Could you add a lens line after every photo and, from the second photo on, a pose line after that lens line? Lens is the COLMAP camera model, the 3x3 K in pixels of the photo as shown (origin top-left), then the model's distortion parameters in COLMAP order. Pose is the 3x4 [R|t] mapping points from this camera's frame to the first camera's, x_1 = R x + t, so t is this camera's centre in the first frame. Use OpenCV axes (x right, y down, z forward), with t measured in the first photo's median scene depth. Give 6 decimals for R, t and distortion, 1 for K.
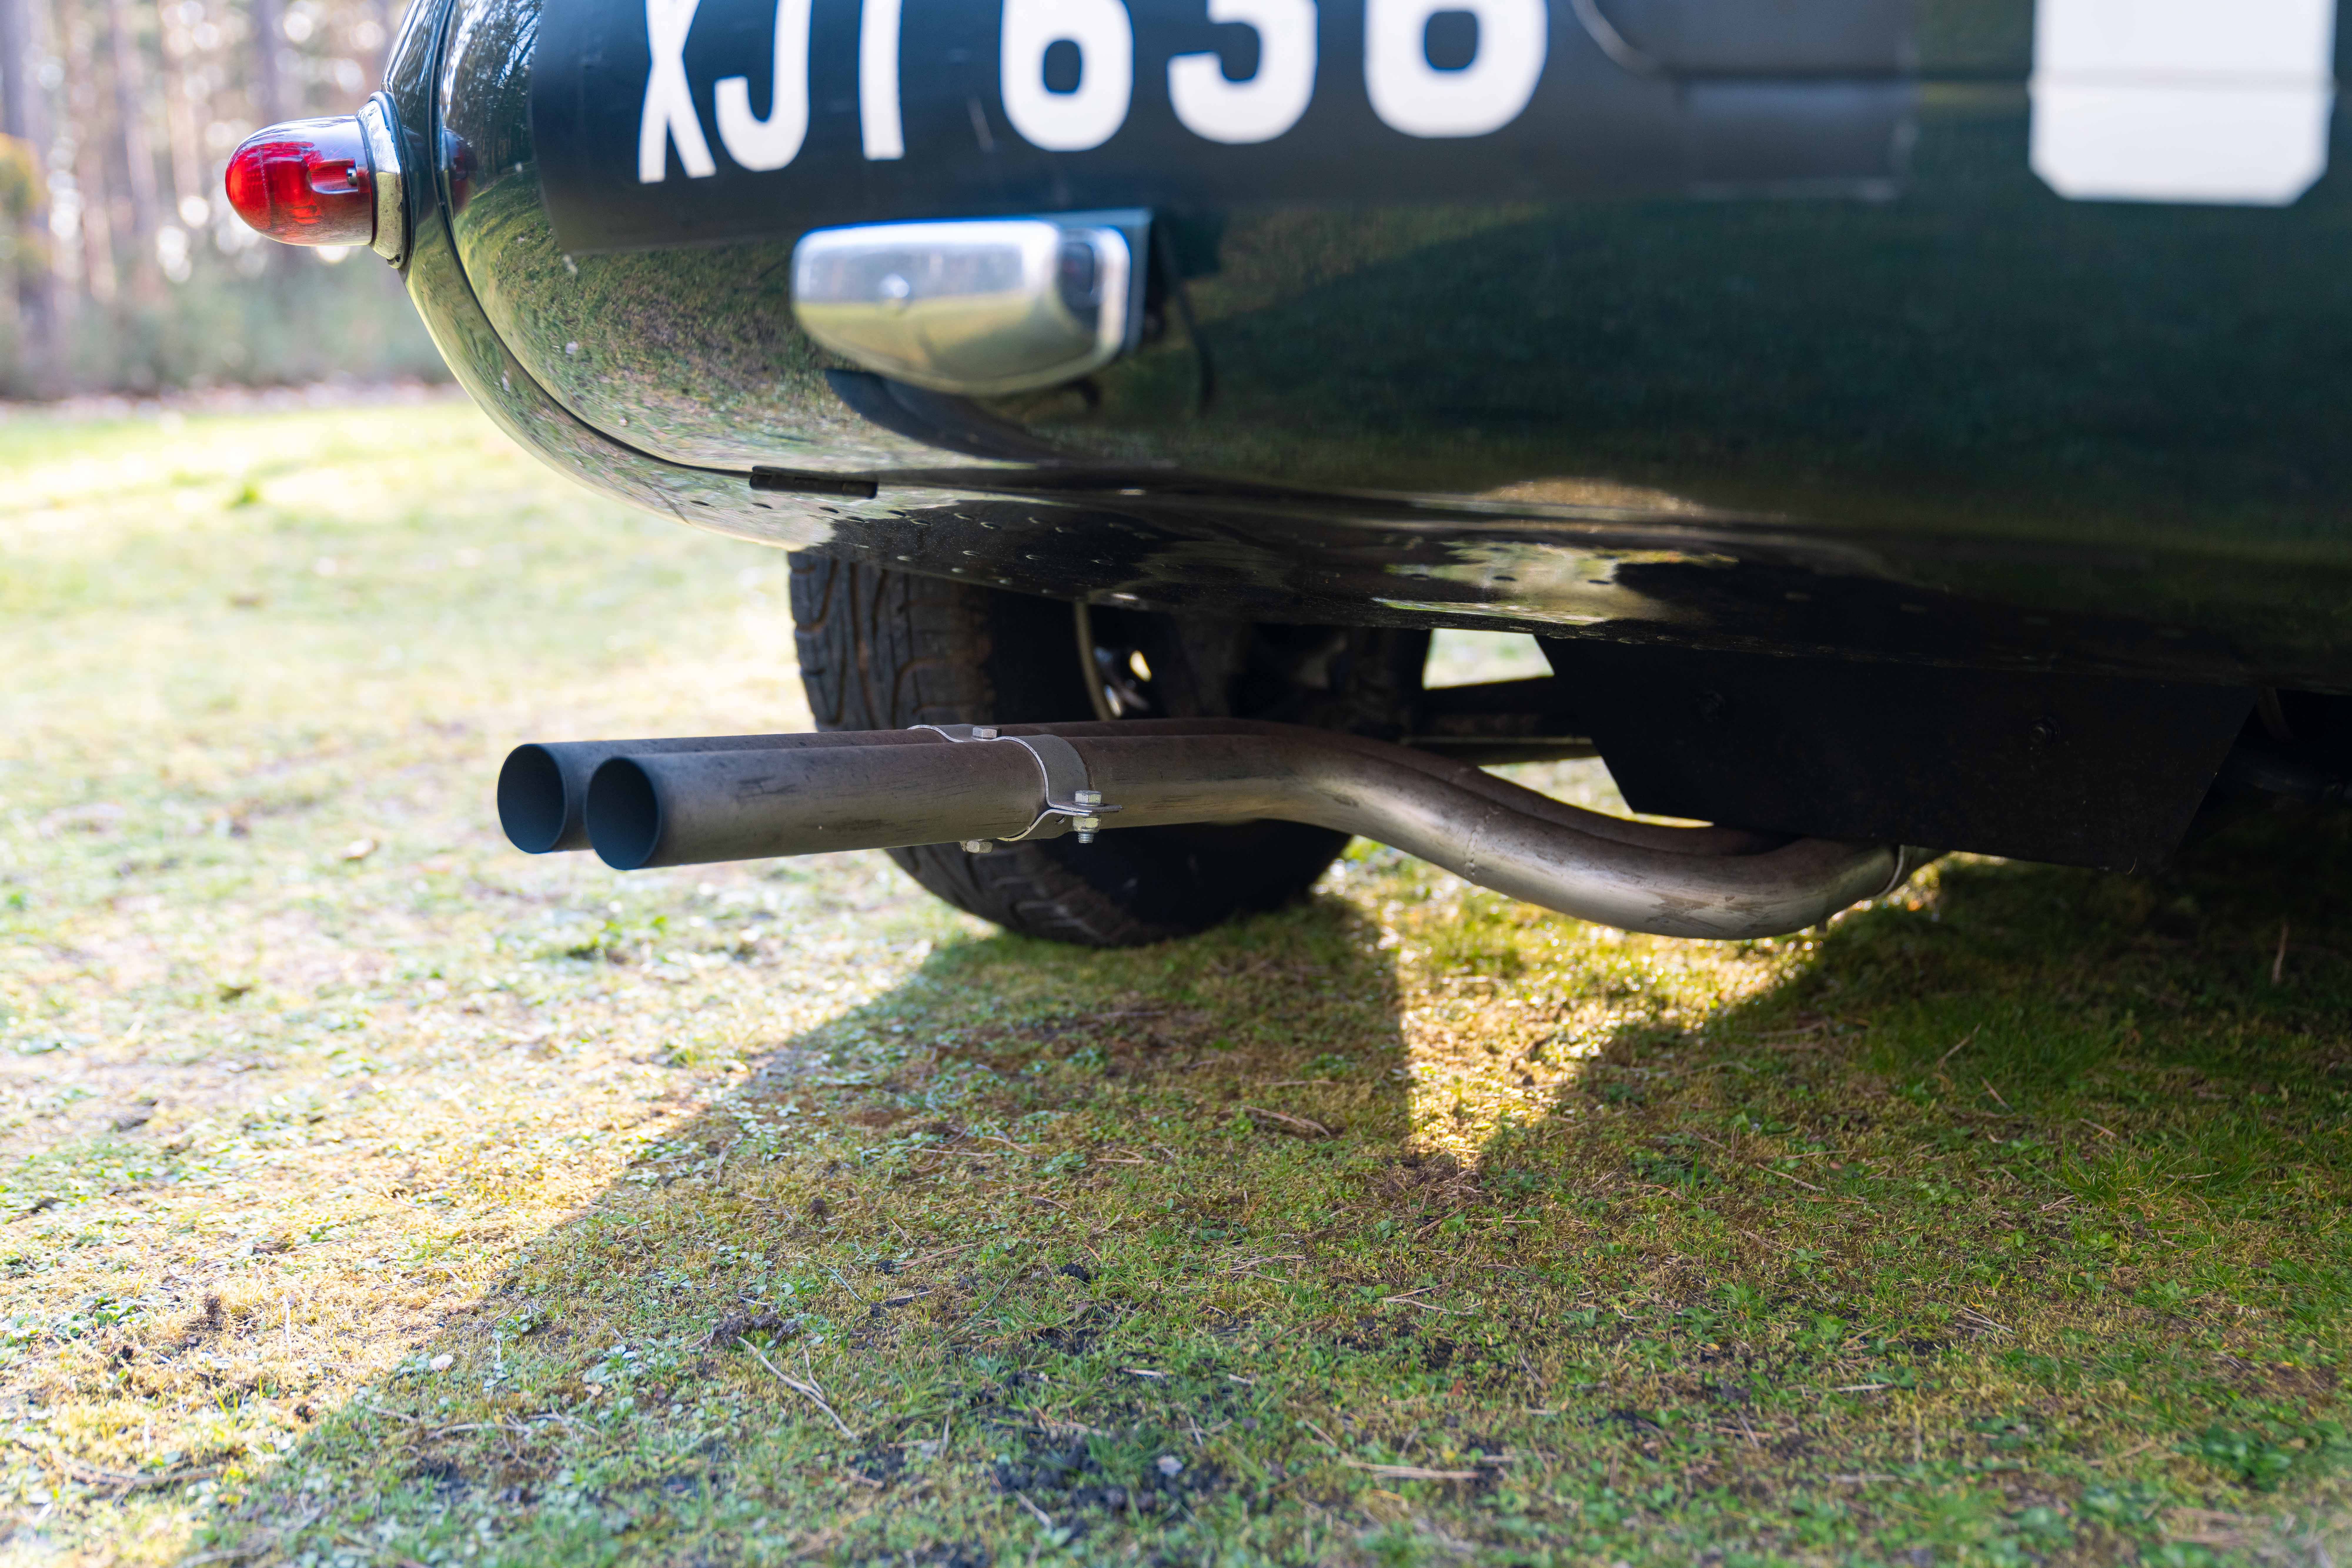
lens RADIAL K [[2355.2, 0, 1170.4], [0, 2355.2, 782.9], [0, 0, 1]] dist [0.008967, 0.000000]
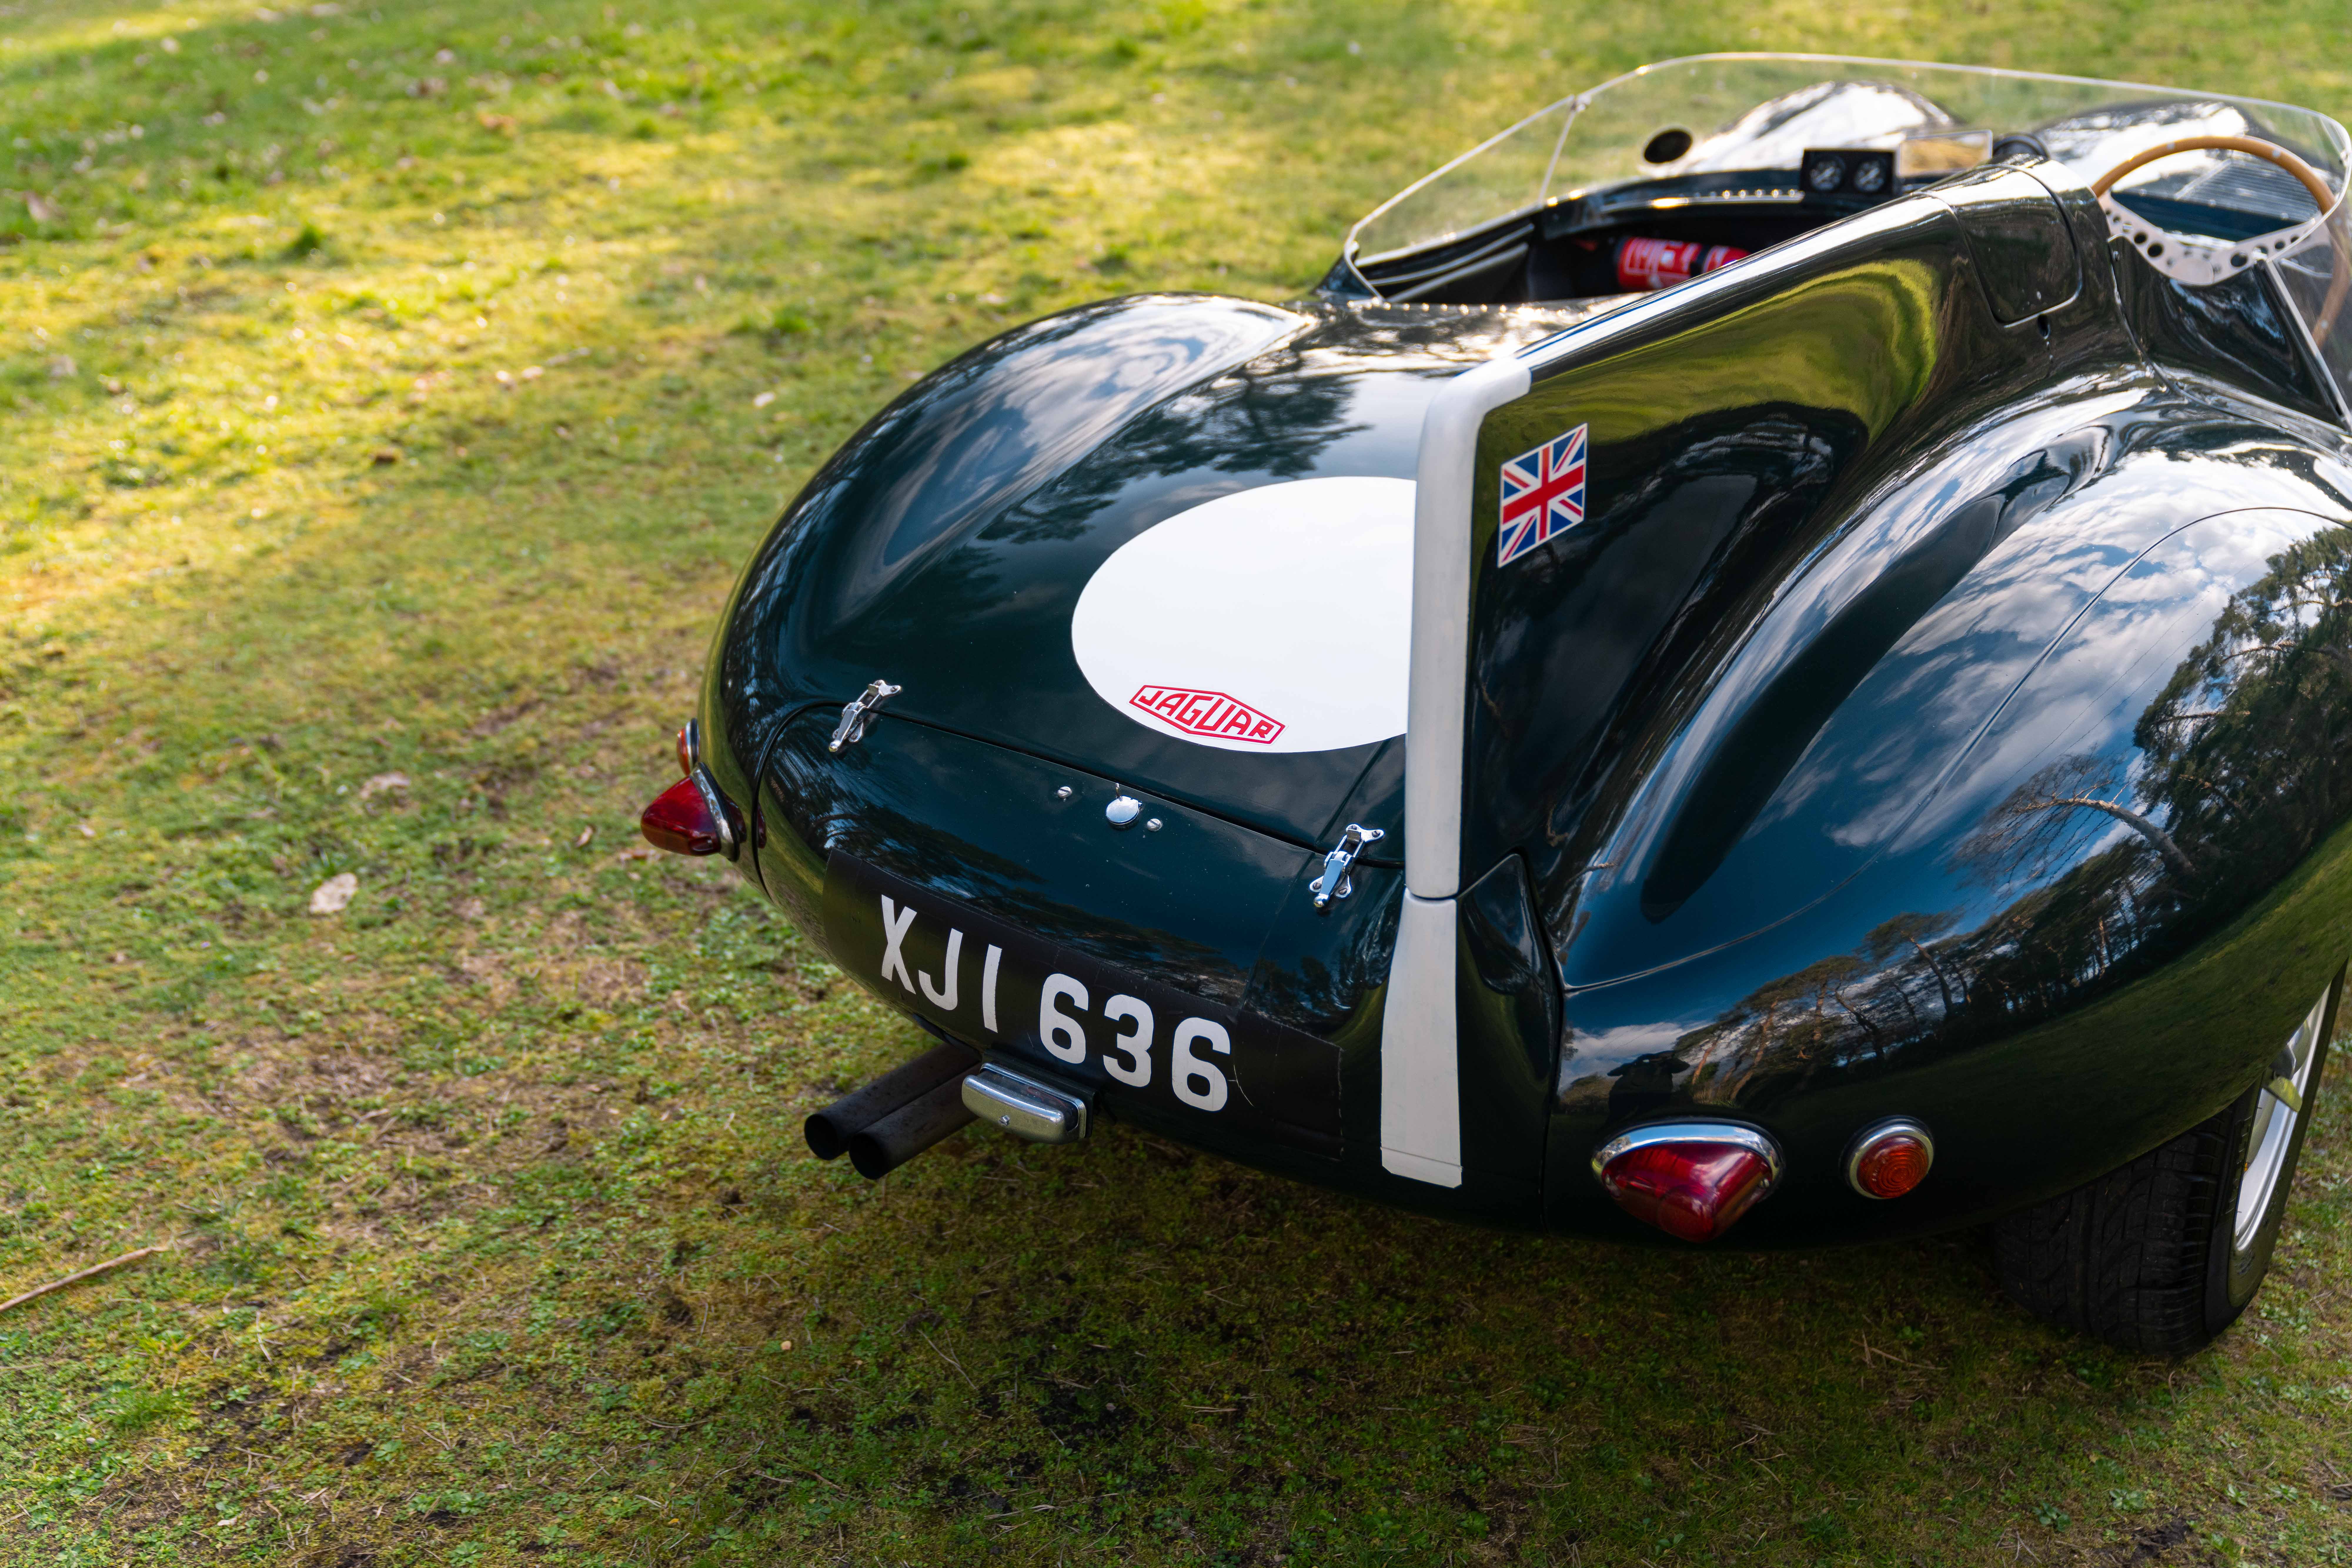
lens RADIAL K [[2192.0, 0, 1174.7], [0, 2192.0, 780.6], [0, 0, 1]] dist [0.010193, 0.000000]
pose [[0.999141, -0.024208, 0.033643, 0.004880], [0.014560, 0.964971, 0.261954, -0.883234], [-0.038806, -0.261239, 0.964494, -0.966132]]
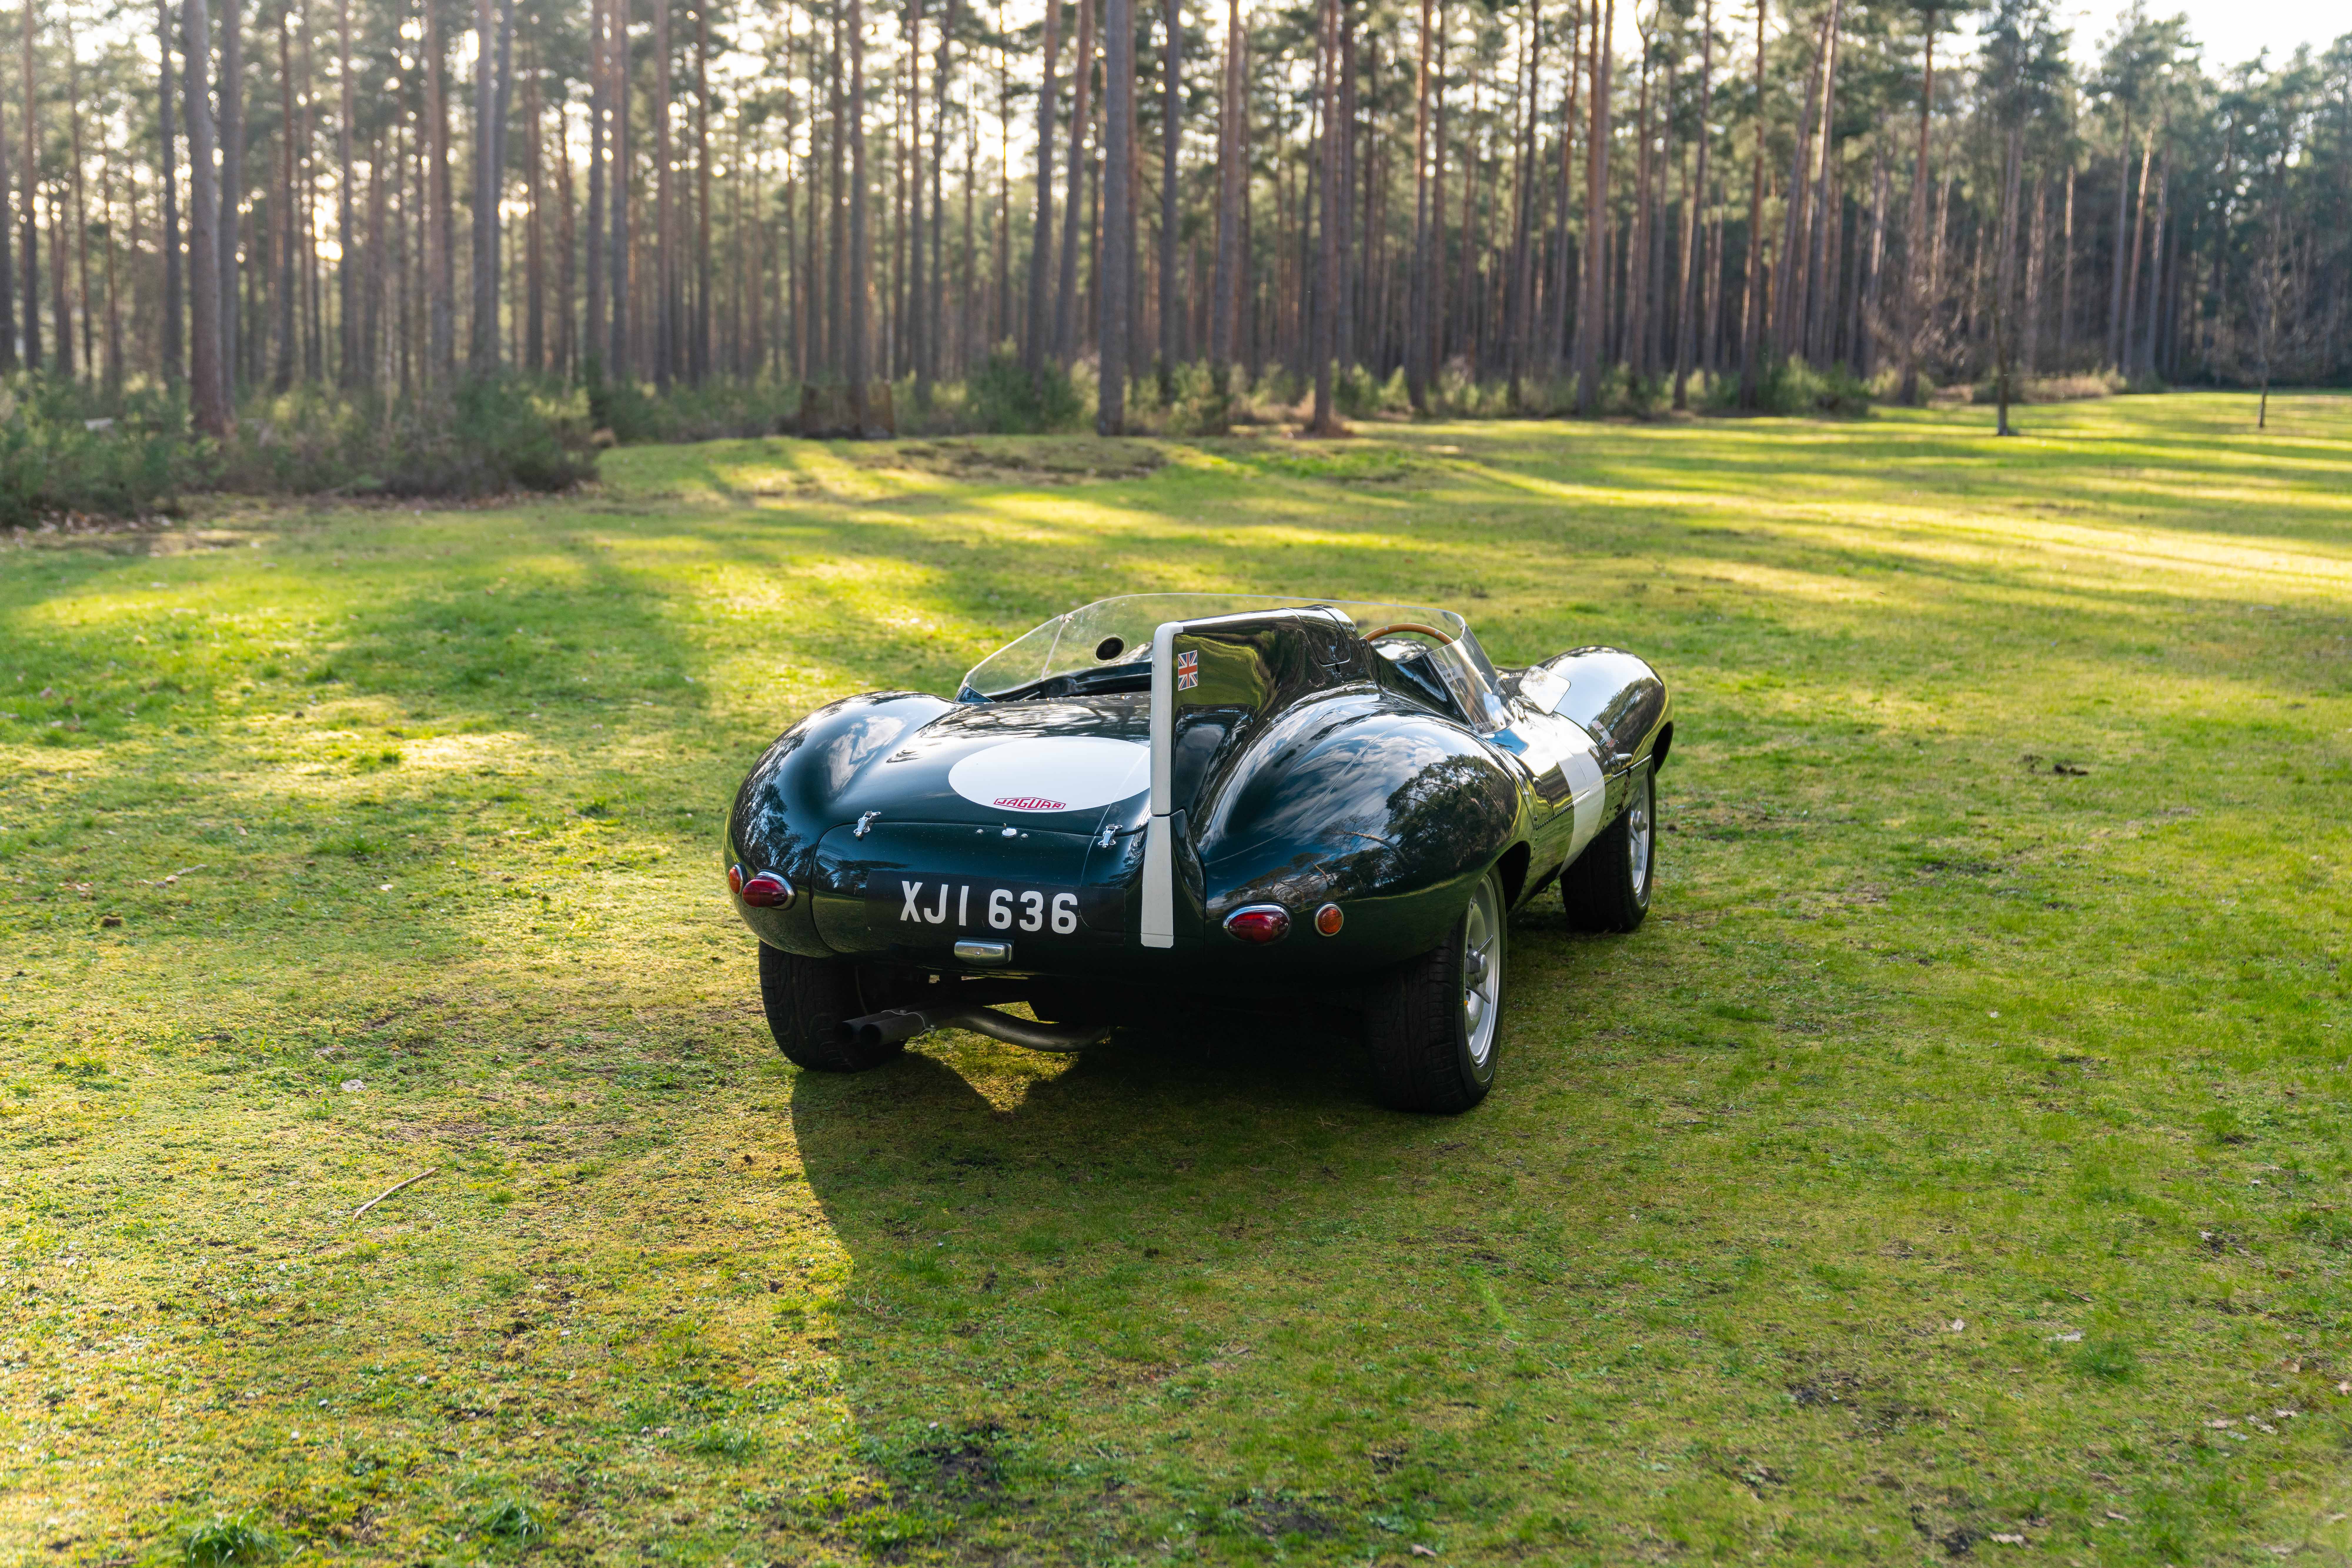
lens RADIAL K [[2881.8, 0, 1177.8], [0, 2881.8, 784.5], [0, 0, 1]] dist [0.000746, 0.000000]
pose [[0.930891, -0.025996, 0.364371, -1.758846], [0.044812, 0.998058, -0.043278, -0.214157], [-0.362538, 0.056615, 0.930248, -4.691847]]
